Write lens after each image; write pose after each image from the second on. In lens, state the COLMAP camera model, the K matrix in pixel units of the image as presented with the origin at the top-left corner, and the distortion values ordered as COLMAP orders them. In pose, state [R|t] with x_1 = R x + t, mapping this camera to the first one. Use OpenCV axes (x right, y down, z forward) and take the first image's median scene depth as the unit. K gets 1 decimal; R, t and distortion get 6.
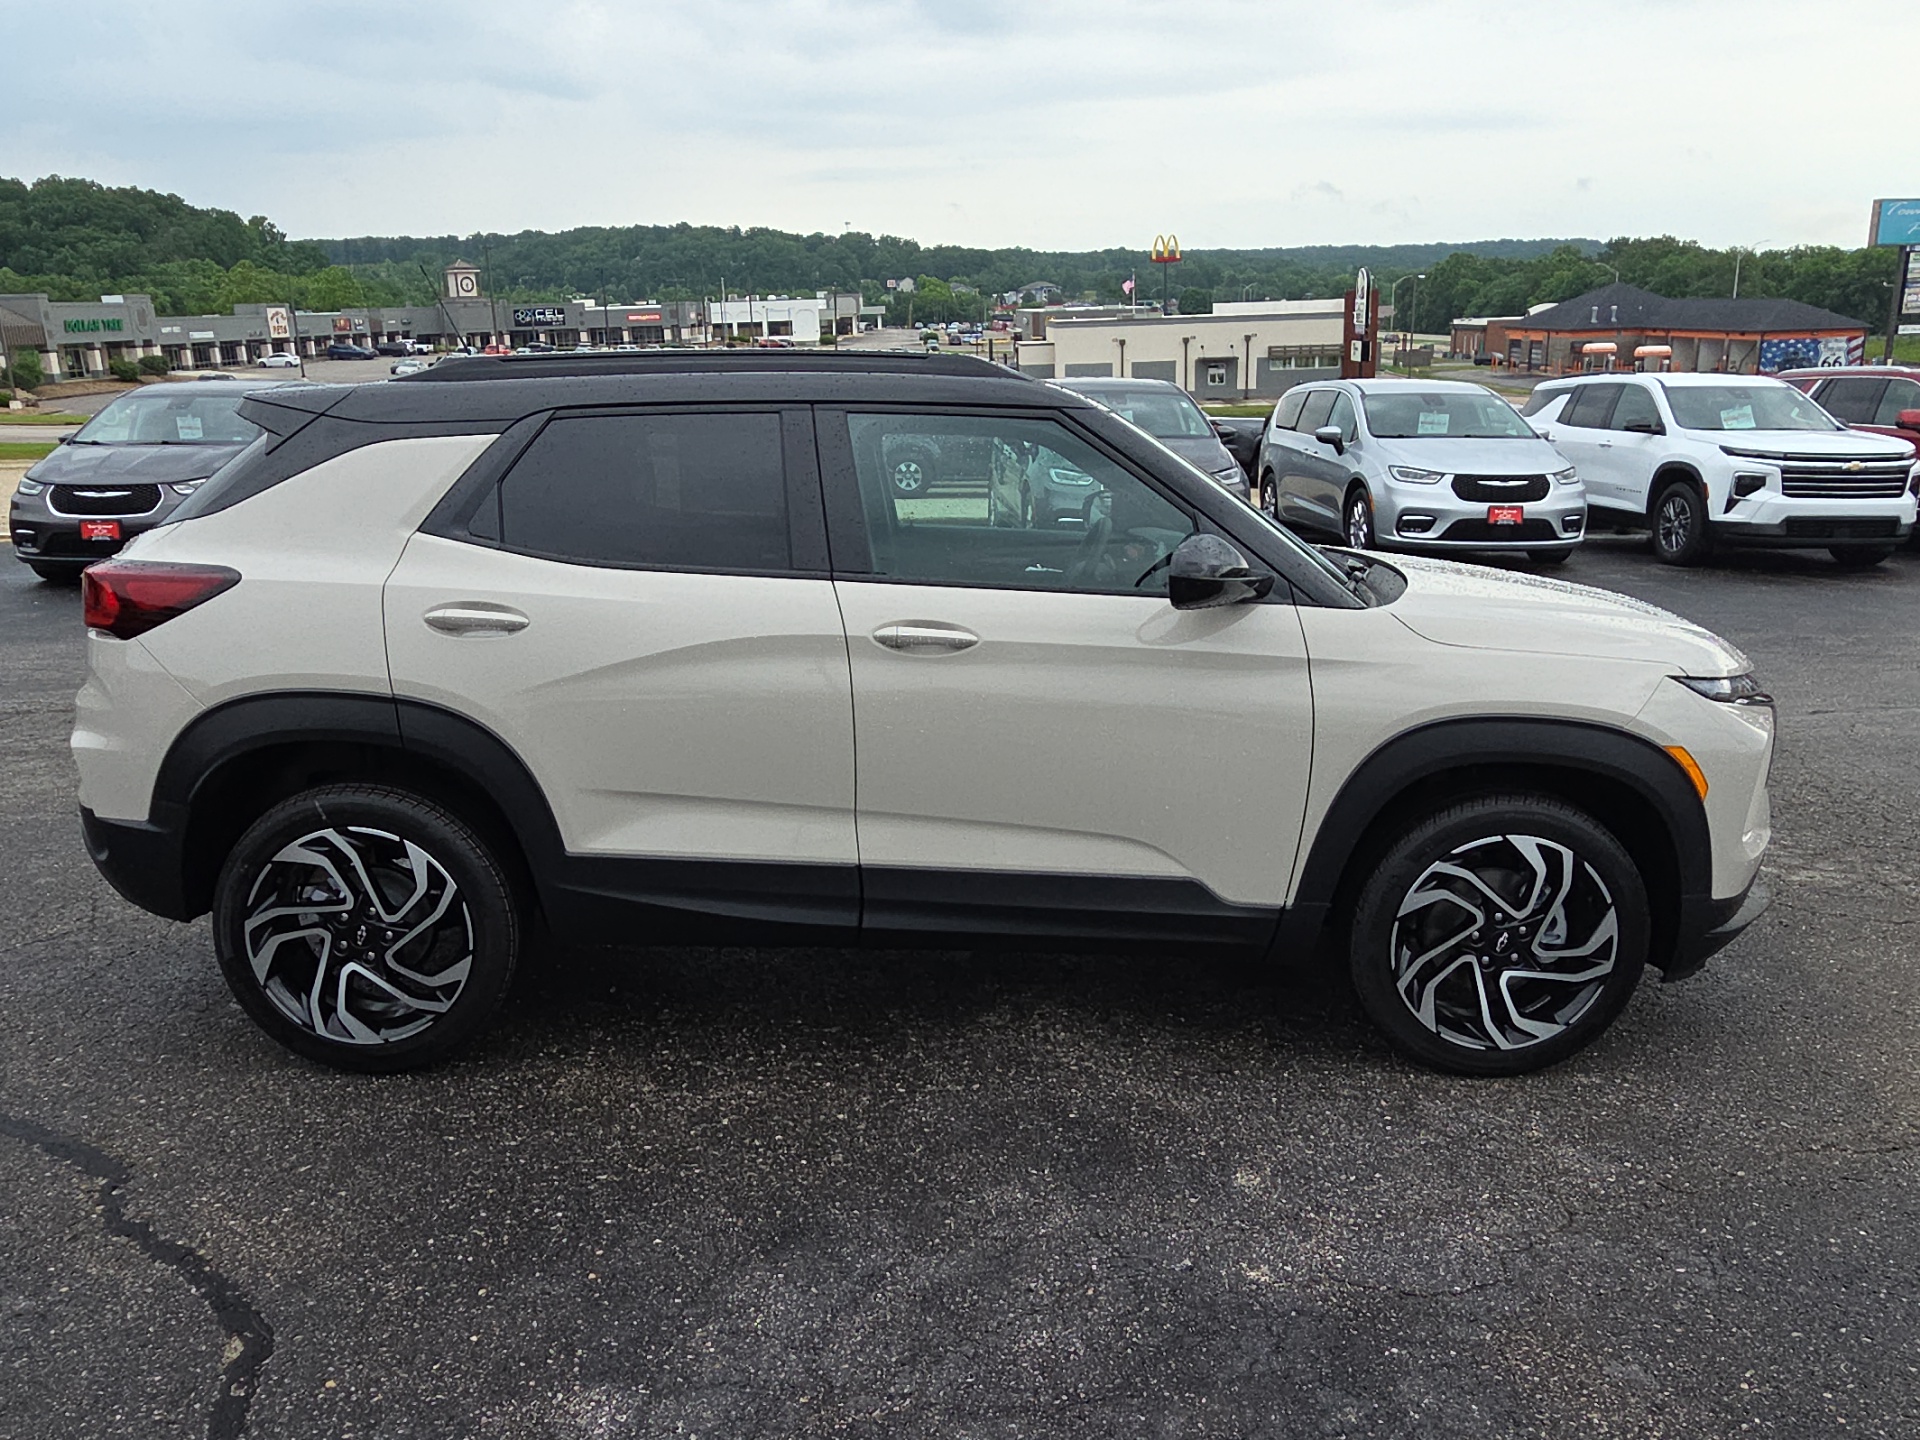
lens RADIAL K [[1484.7, 0, 951.3], [0, 1484.7, 723.0], [0, 0, 1]] dist [0.004101, 0.004847]
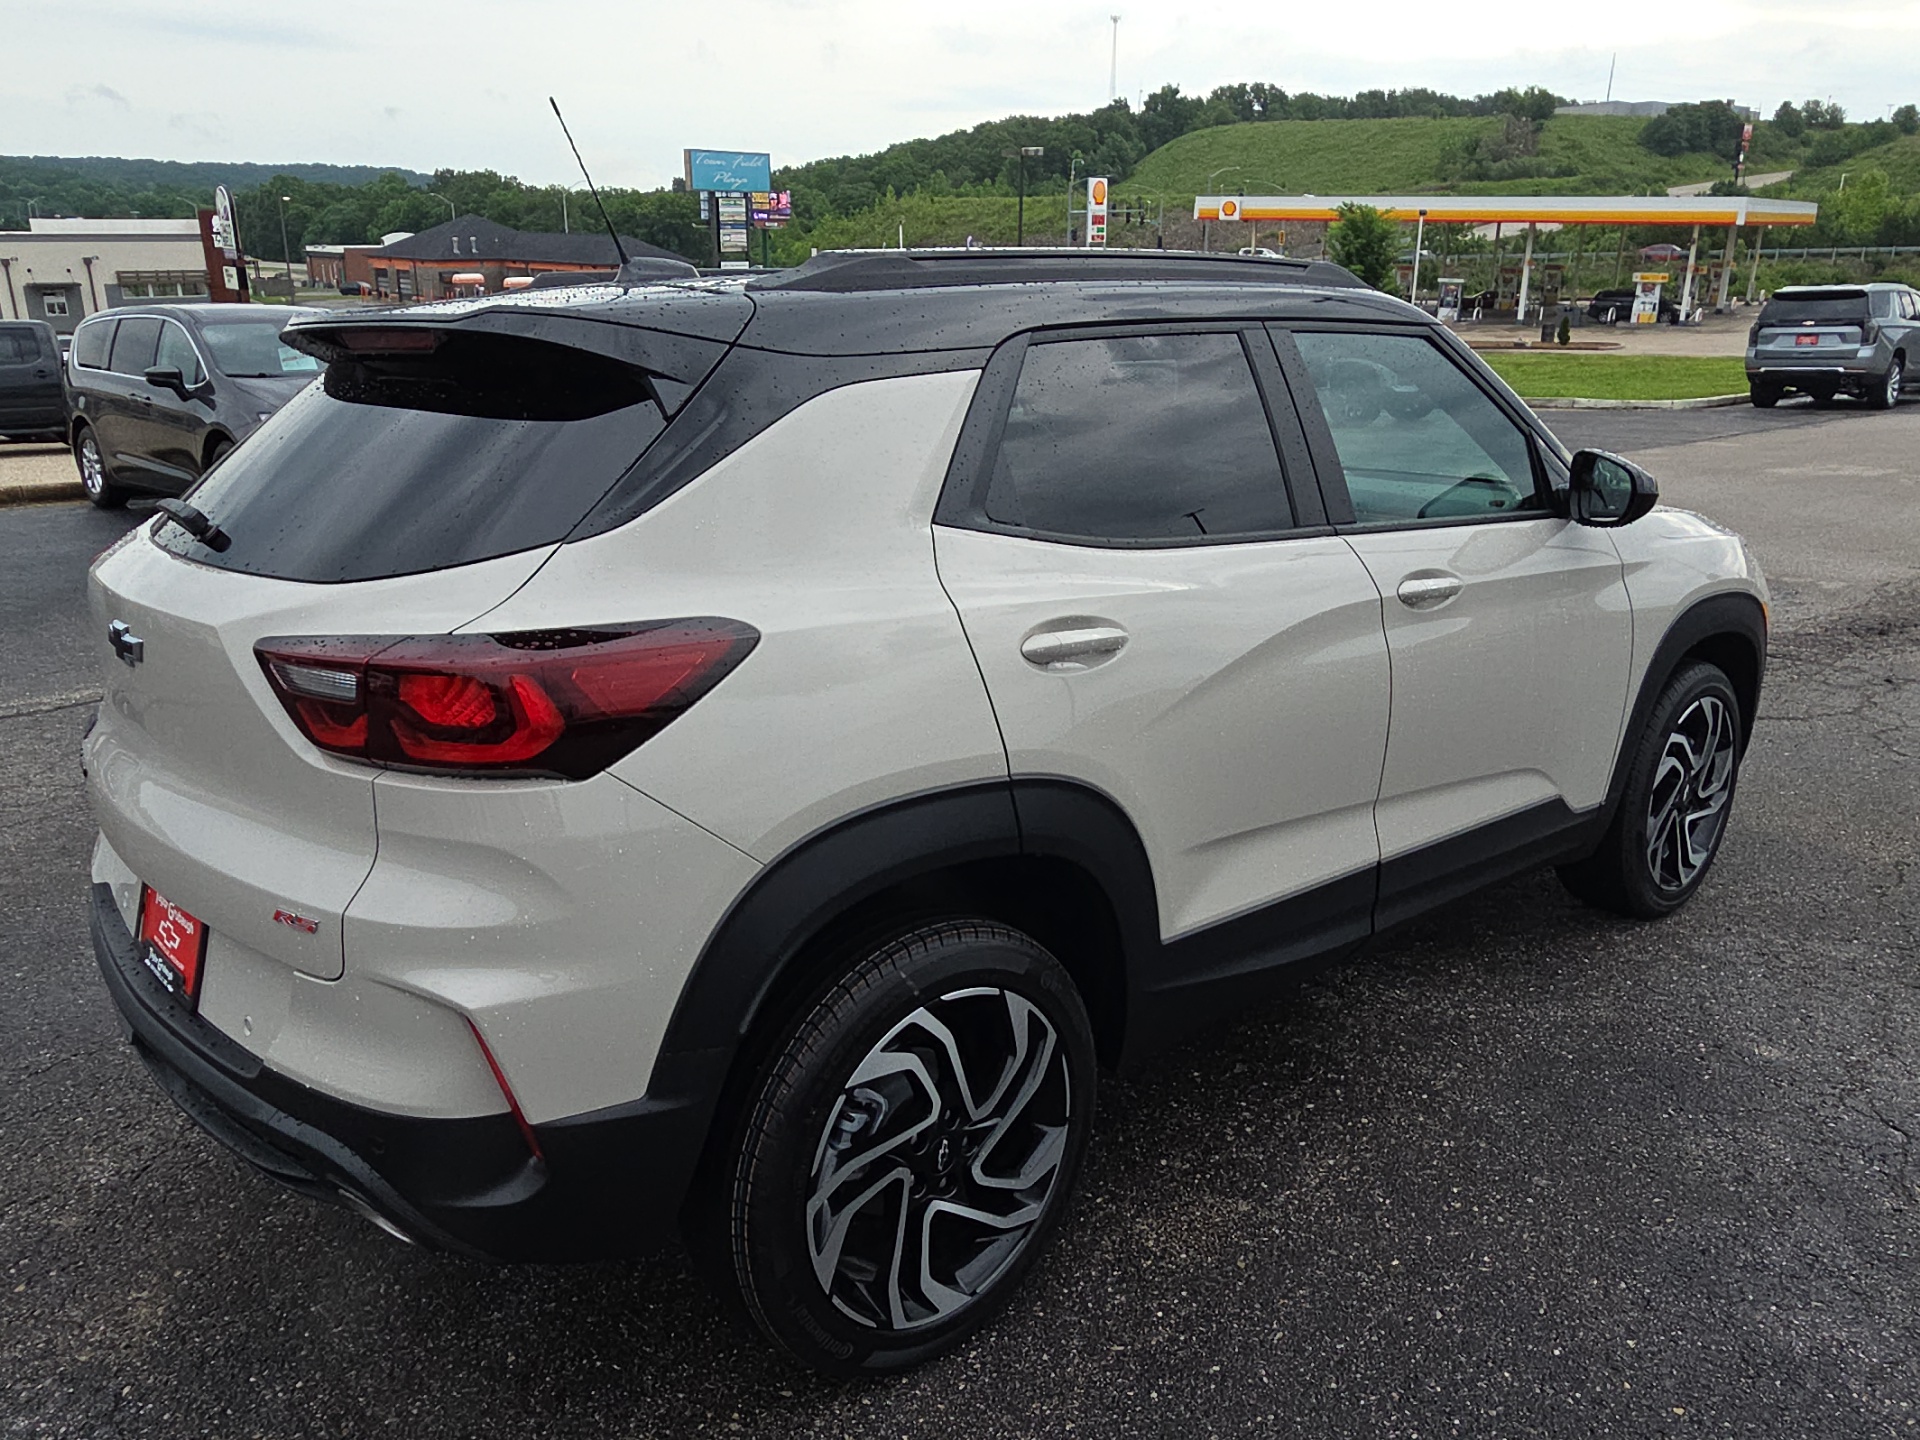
lens RADIAL K [[1484.7, 0, 951.3], [0, 1484.7, 723.0], [0, 0, 1]] dist [0.004101, 0.004847]
pose [[0.742186, -0.181536, 0.645139, -0.787182], [0.153243, 0.983082, 0.100334, -0.108080], [-0.652438, 0.024396, 0.757449, 0.506725]]
